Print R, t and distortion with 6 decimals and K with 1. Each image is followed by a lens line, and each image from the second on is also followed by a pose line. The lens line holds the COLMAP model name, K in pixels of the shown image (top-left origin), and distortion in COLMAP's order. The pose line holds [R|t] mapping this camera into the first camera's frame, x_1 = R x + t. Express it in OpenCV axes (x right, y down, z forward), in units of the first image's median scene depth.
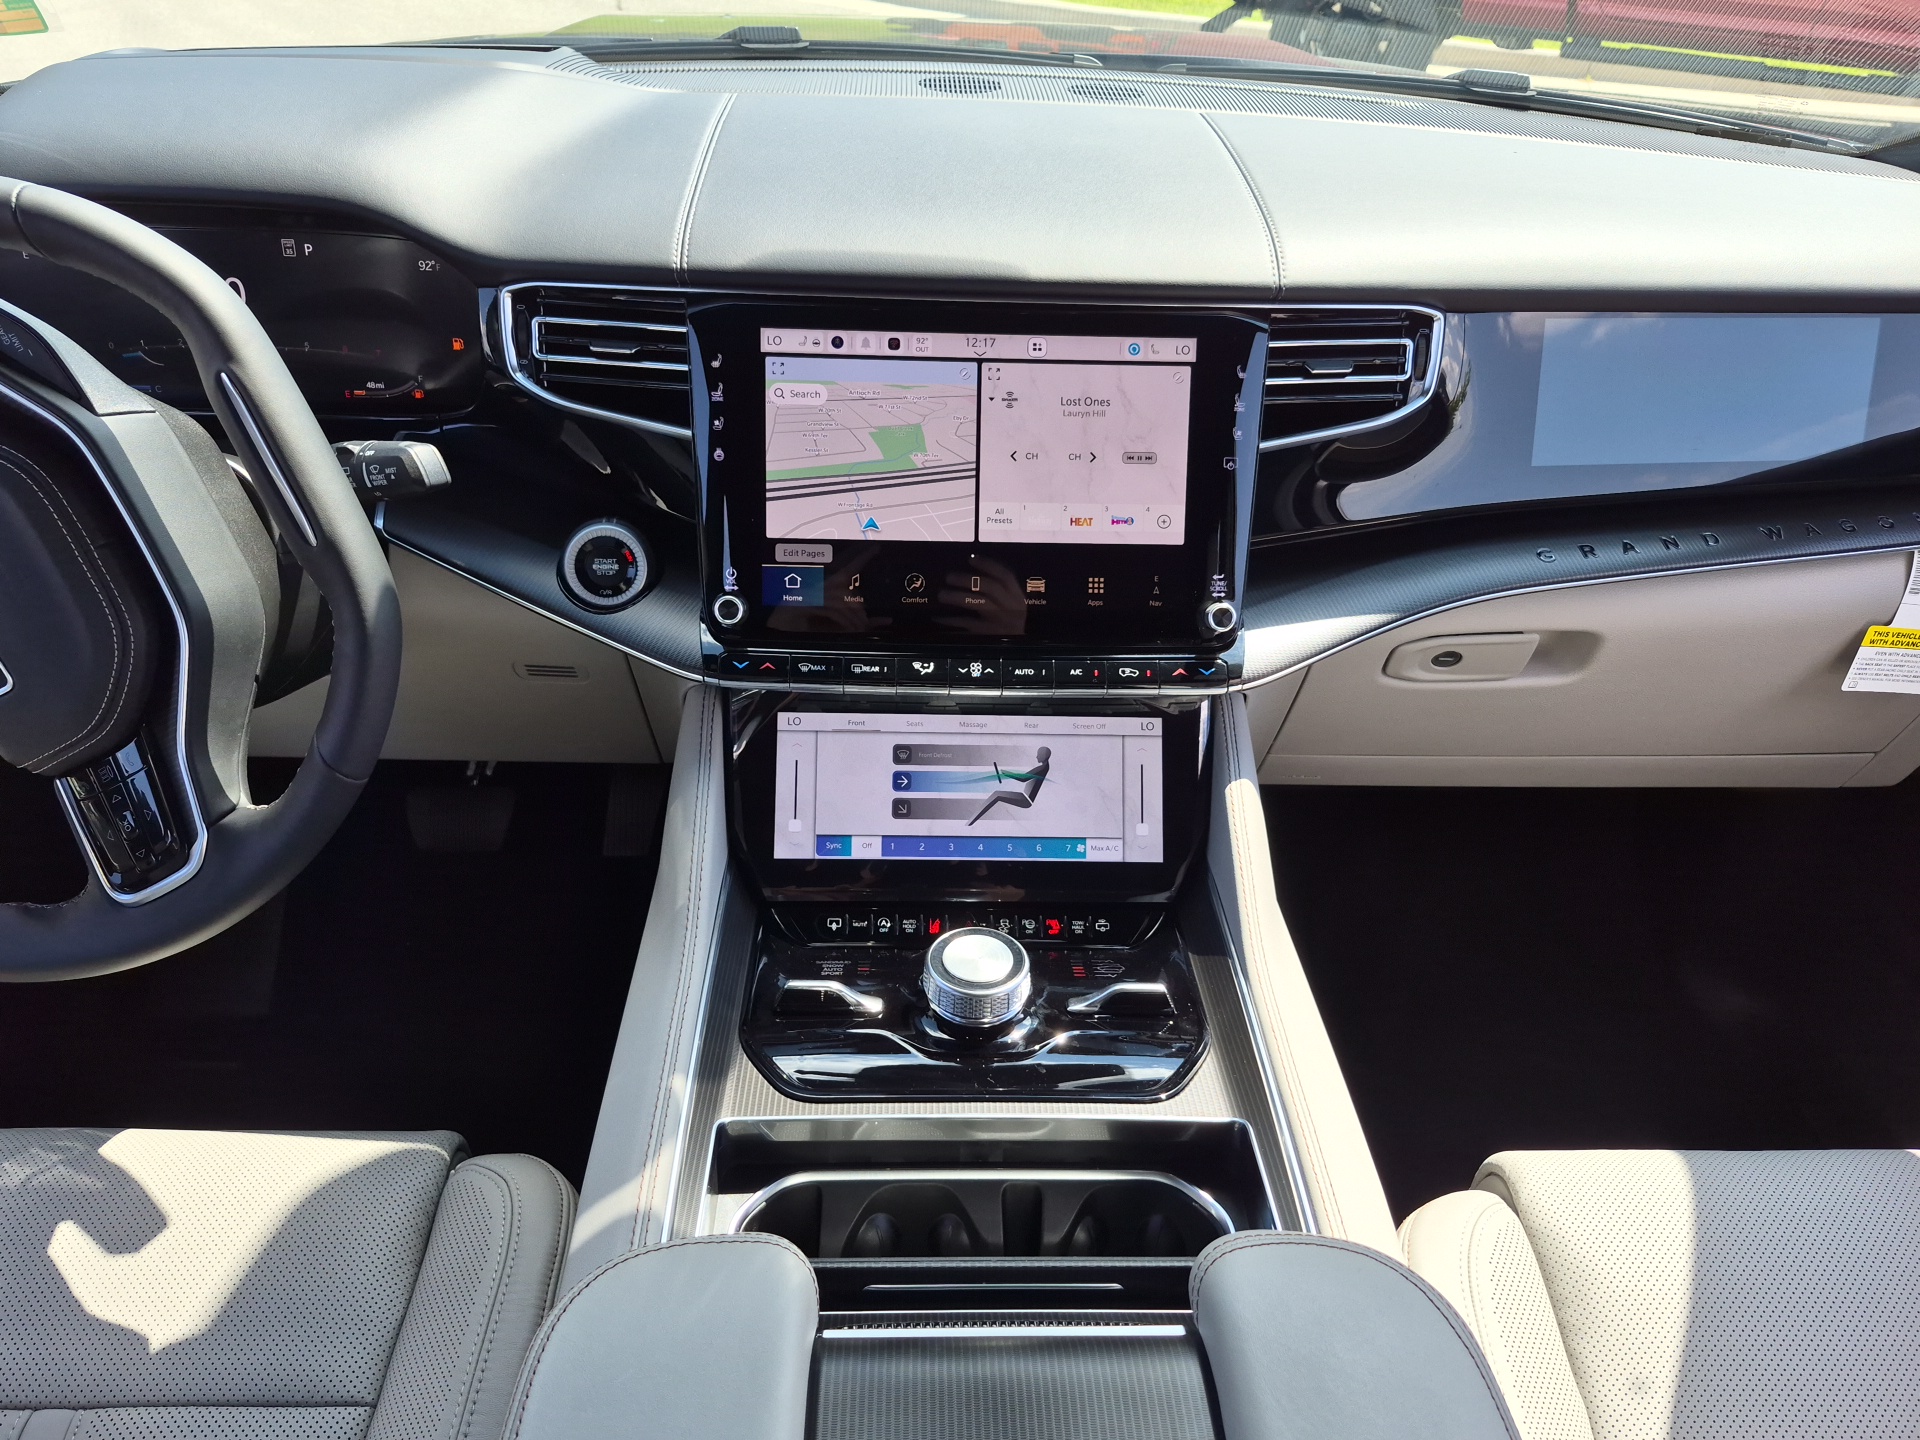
lens RADIAL K [[1423.8, 0, 953.7], [0, 1423.8, 731.2], [0, 0, 1]] dist [0.068133, -0.089741]
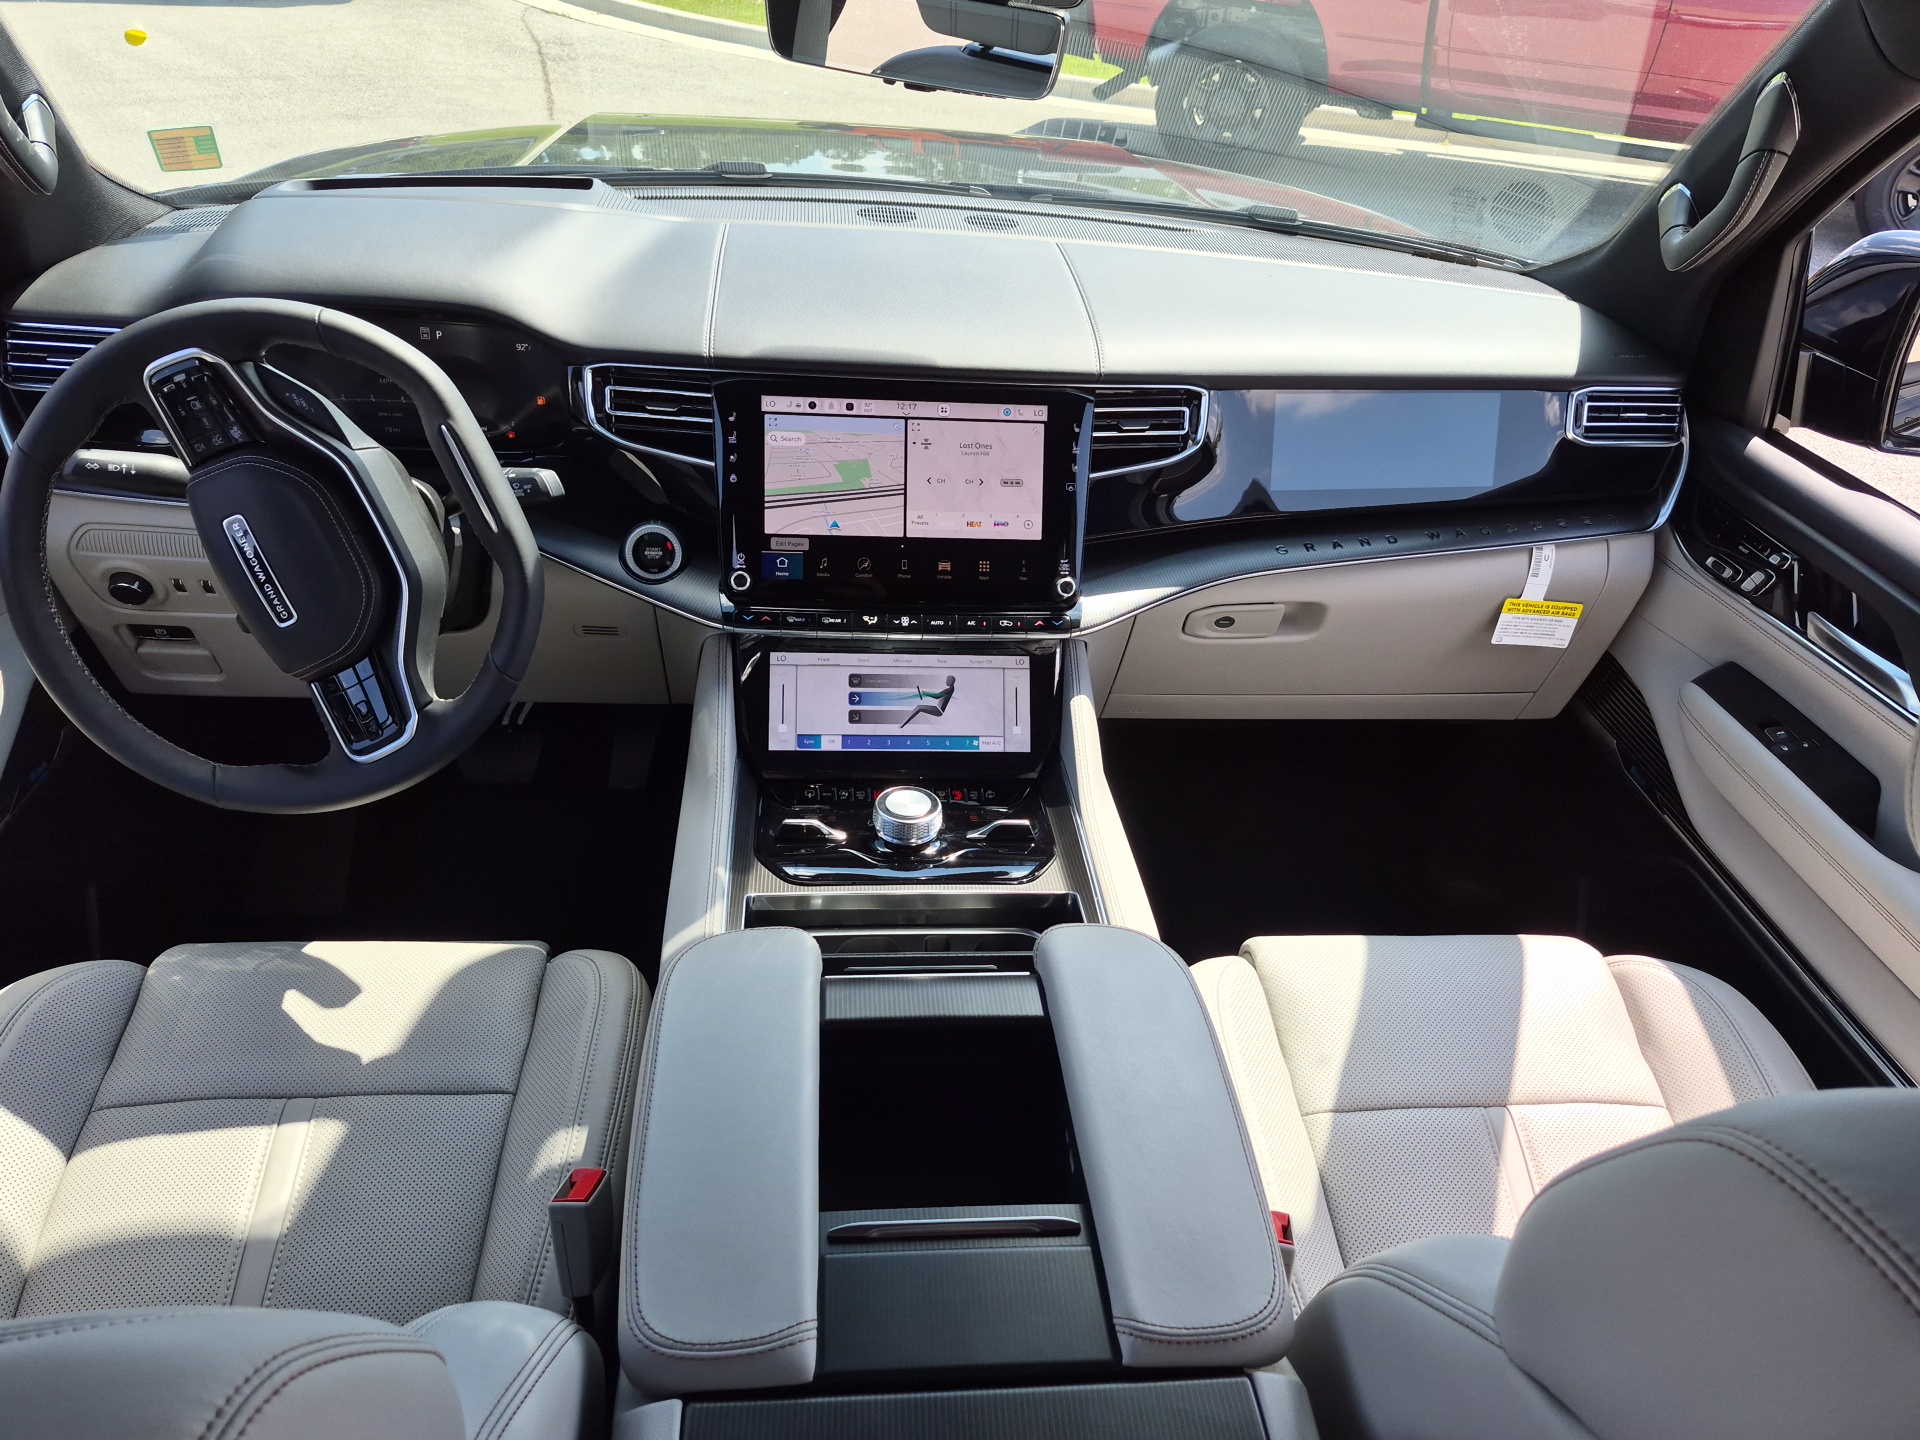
lens RADIAL K [[1423.8, 0, 980.9], [0, 1423.8, 706.5], [0, 0, 1]] dist [0.068133, -0.089741]
pose [[0.996746, -0.005151, 0.080439, -0.025881], [0.007899, 0.999395, -0.033877, 0.098055], [-0.080216, 0.034402, 0.996184, -0.502010]]
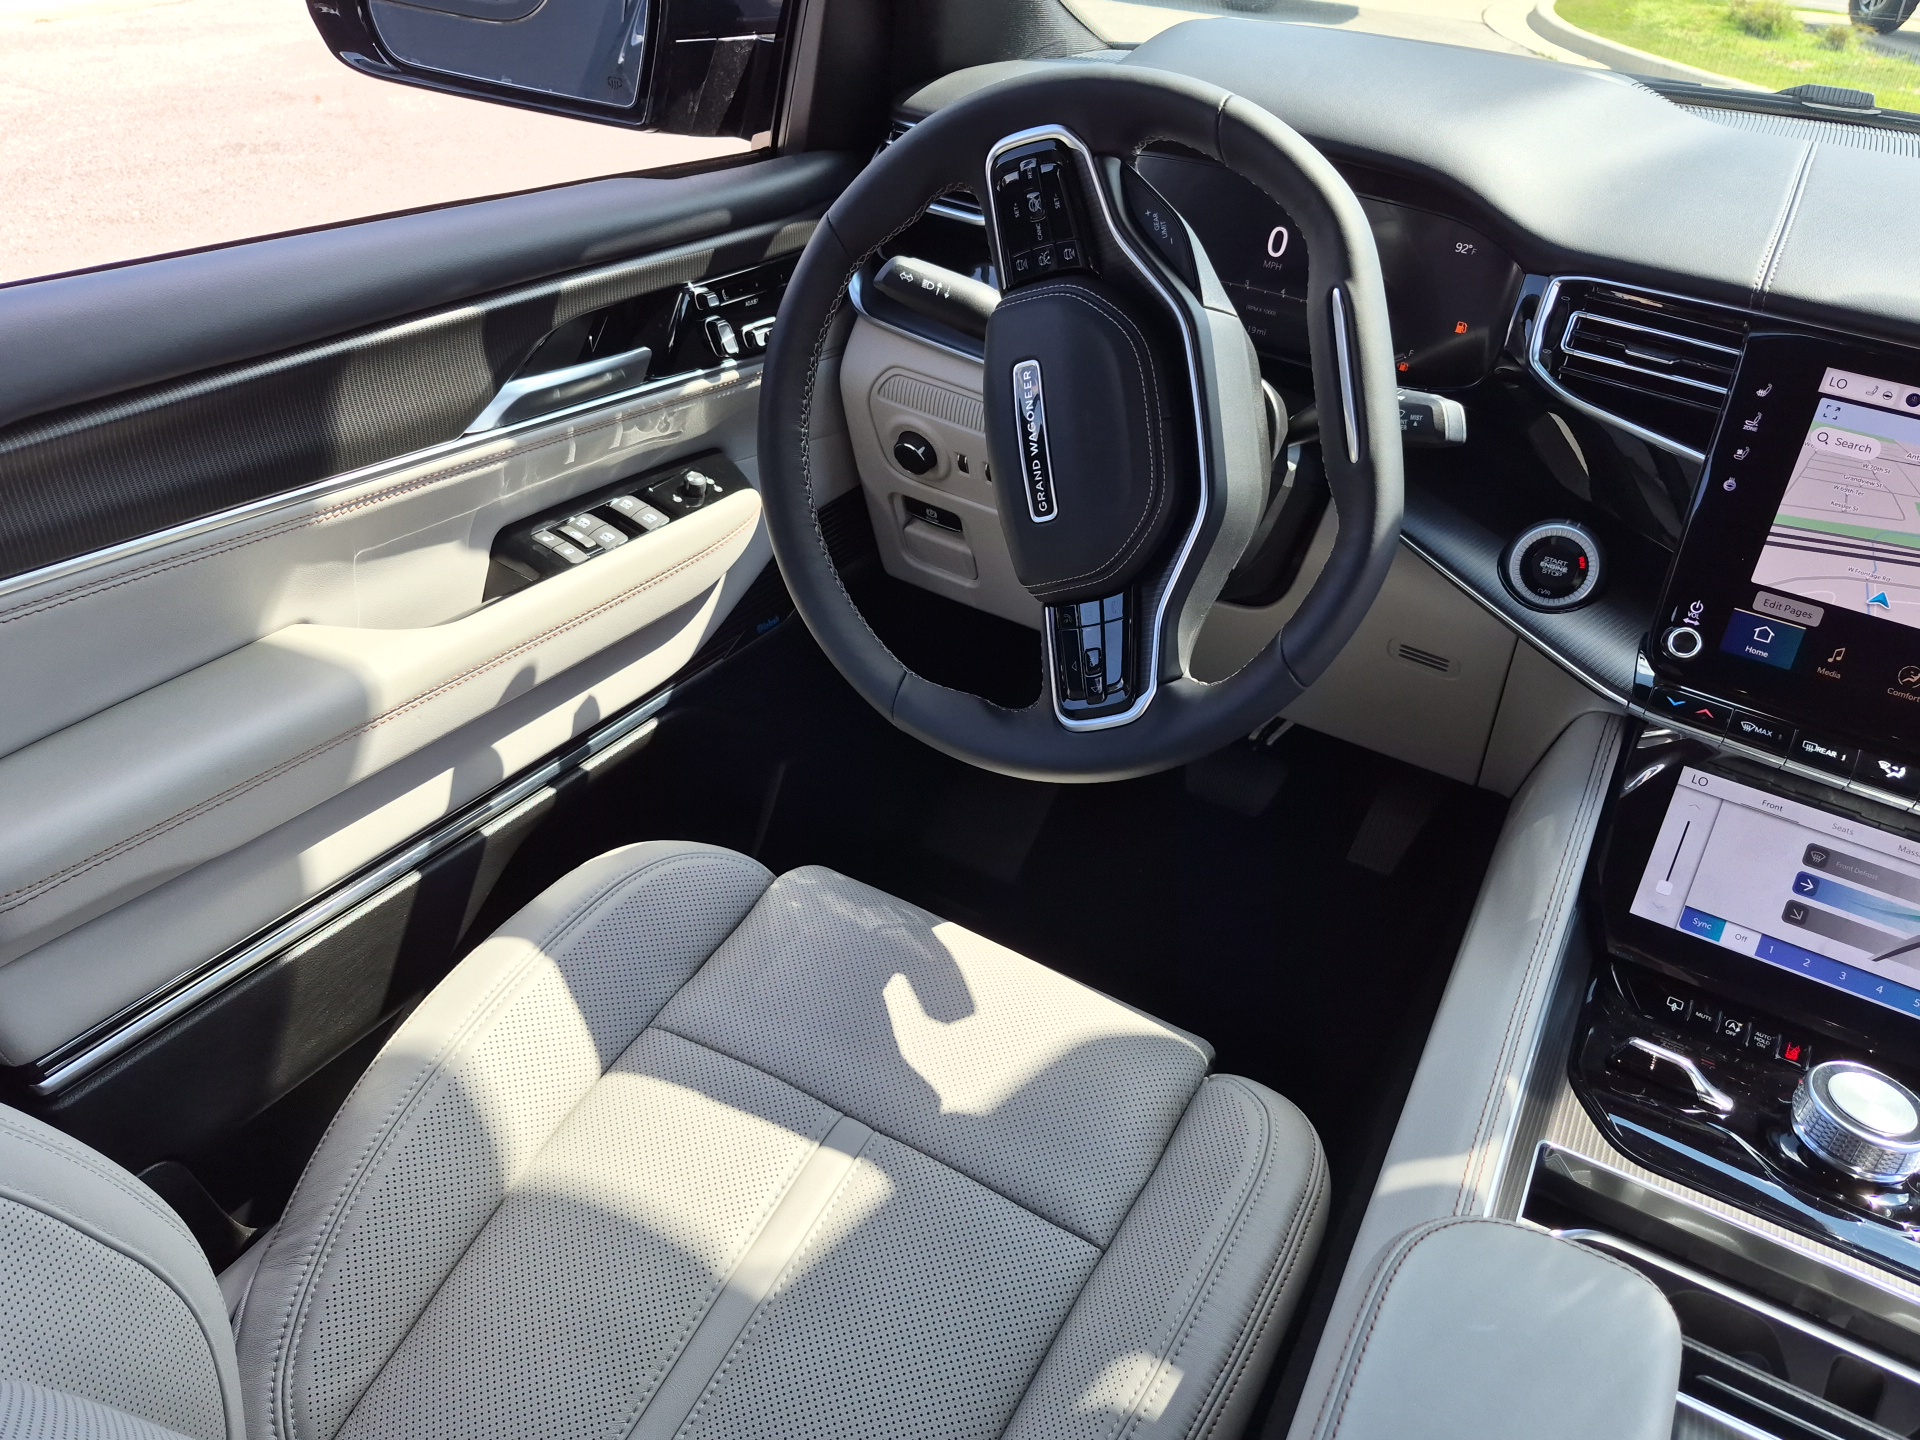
lens RADIAL K [[1423.8, 0, 969.6], [0, 1423.8, 707.6], [0, 0, 1]] dist [0.068133, -0.089741]
pose [[0.857747, 0.311868, -0.408667, -0.156547], [-0.333123, 0.942667, 0.020195, 0.090086], [0.391535, 0.118814, 0.912460, -0.042486]]
